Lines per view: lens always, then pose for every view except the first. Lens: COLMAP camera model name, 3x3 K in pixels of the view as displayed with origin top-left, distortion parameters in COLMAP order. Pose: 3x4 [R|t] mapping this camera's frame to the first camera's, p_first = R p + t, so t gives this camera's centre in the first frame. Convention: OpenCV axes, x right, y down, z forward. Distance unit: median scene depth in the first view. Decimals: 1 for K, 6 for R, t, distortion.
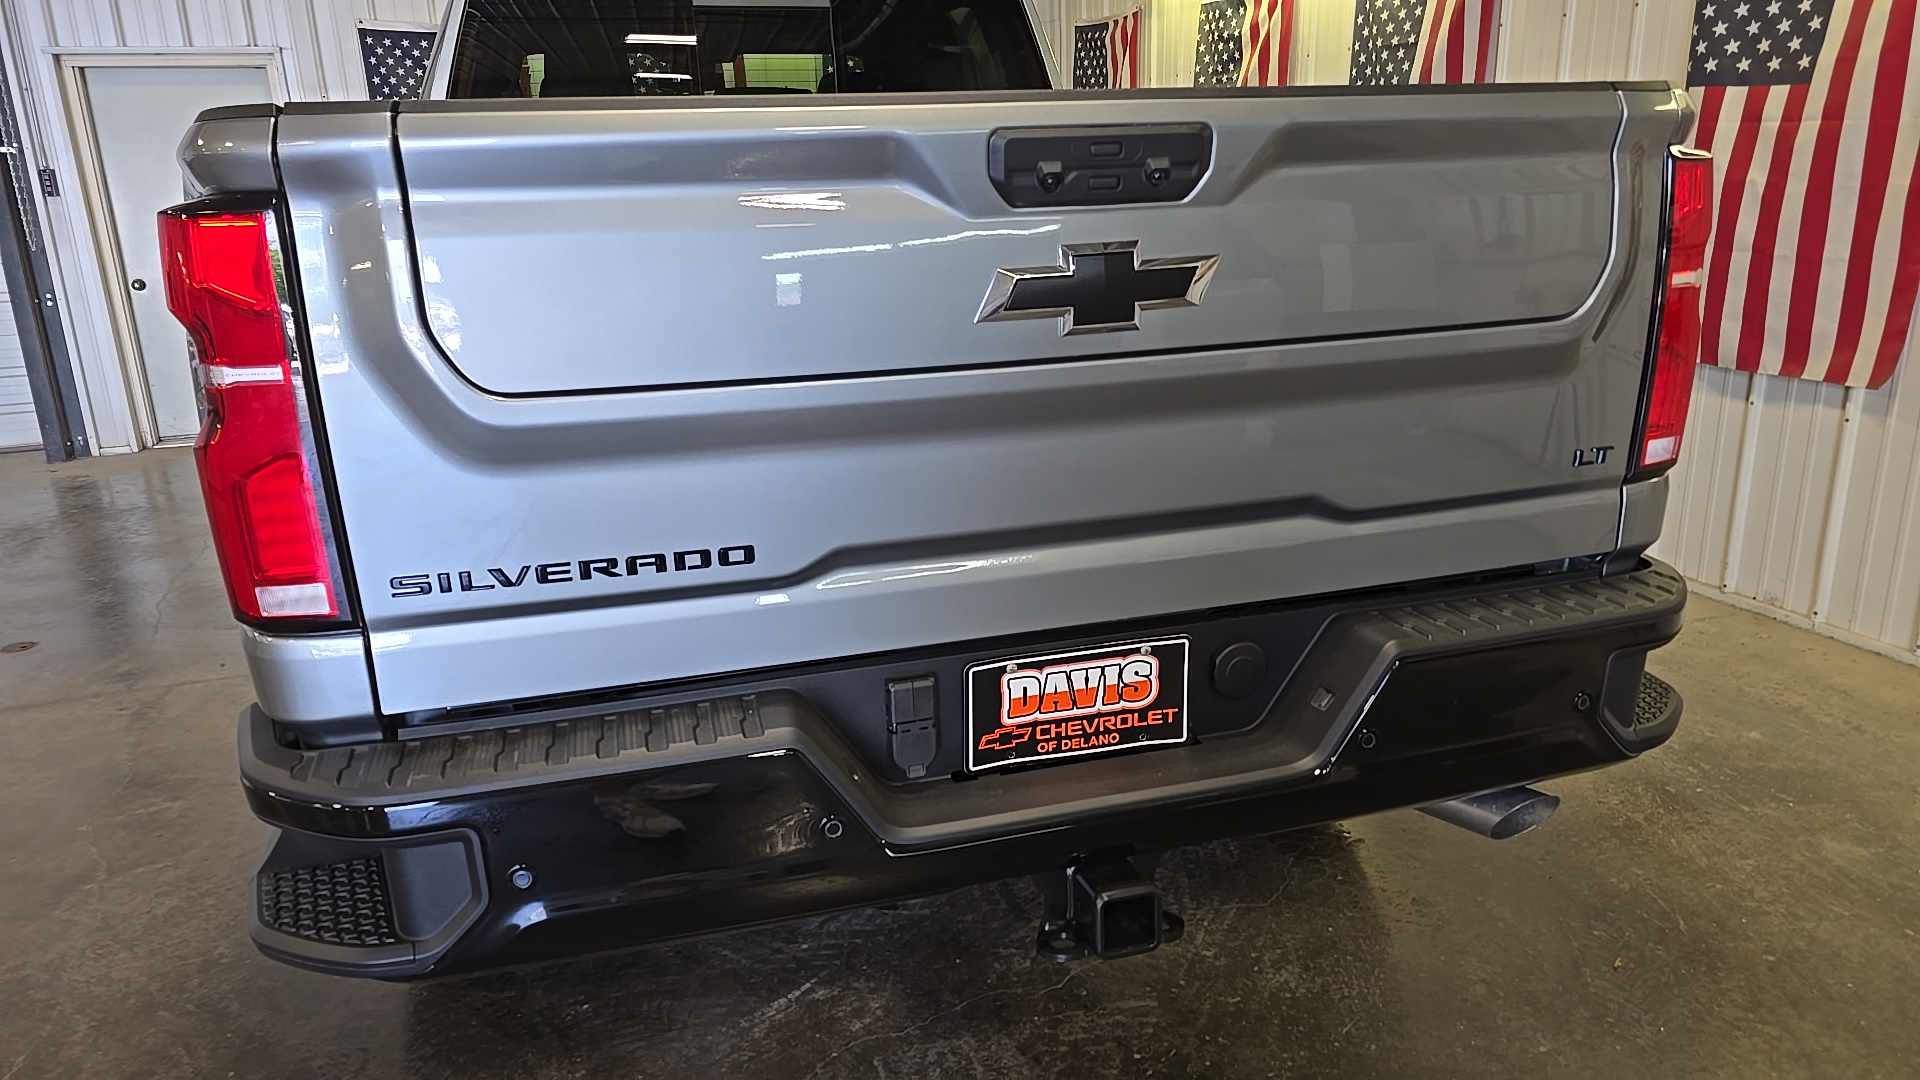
lens RADIAL K [[1288.1, 0, 963.8], [0, 1288.1, 541.6], [0, 0, 1]] dist [0.054026, -0.054209]
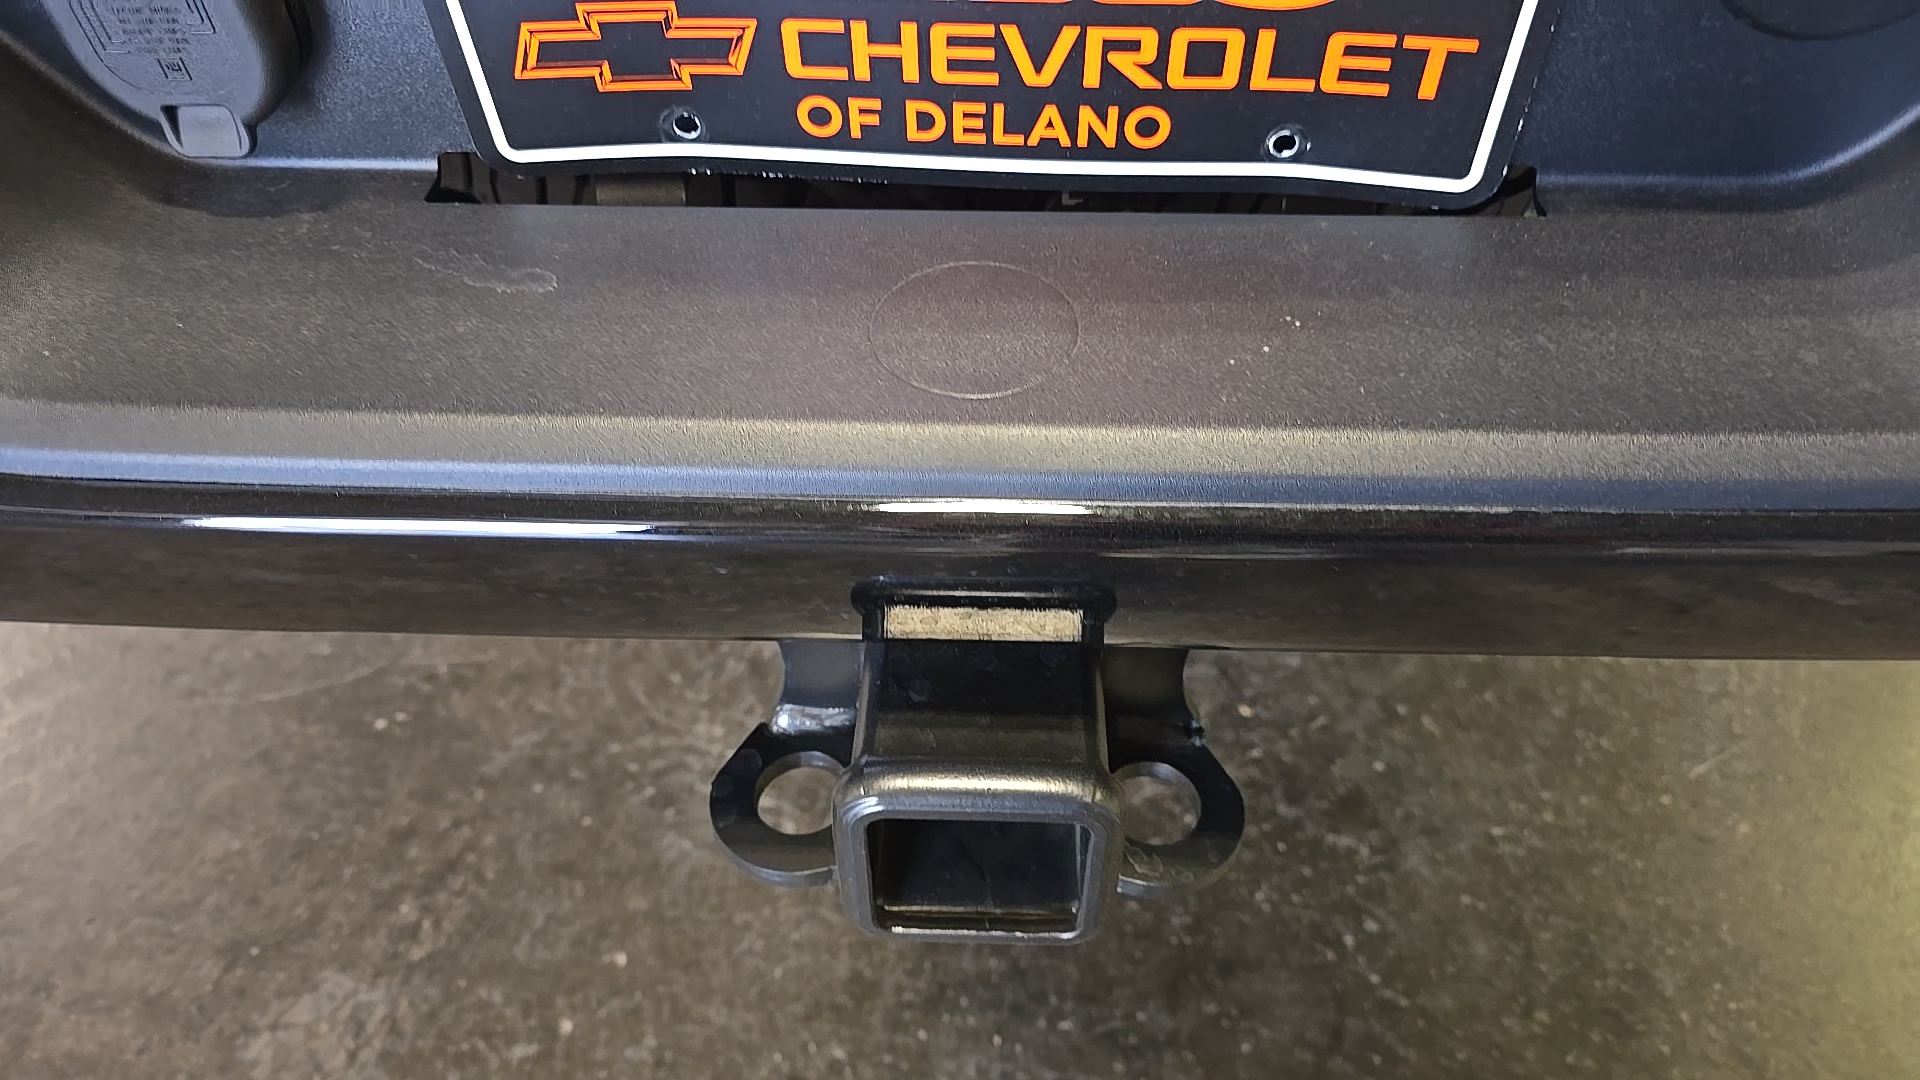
lens RADIAL K [[1288.1, 0, 963.8], [0, 1288.1, 541.6], [0, 0, 1]] dist [0.054026, -0.054209]
pose [[0.945470, 0.253964, -0.203932, 0.153567], [-0.105523, 0.831190, 0.545883, 0.092043], [0.308141, -0.494596, 0.812665, 0.775952]]
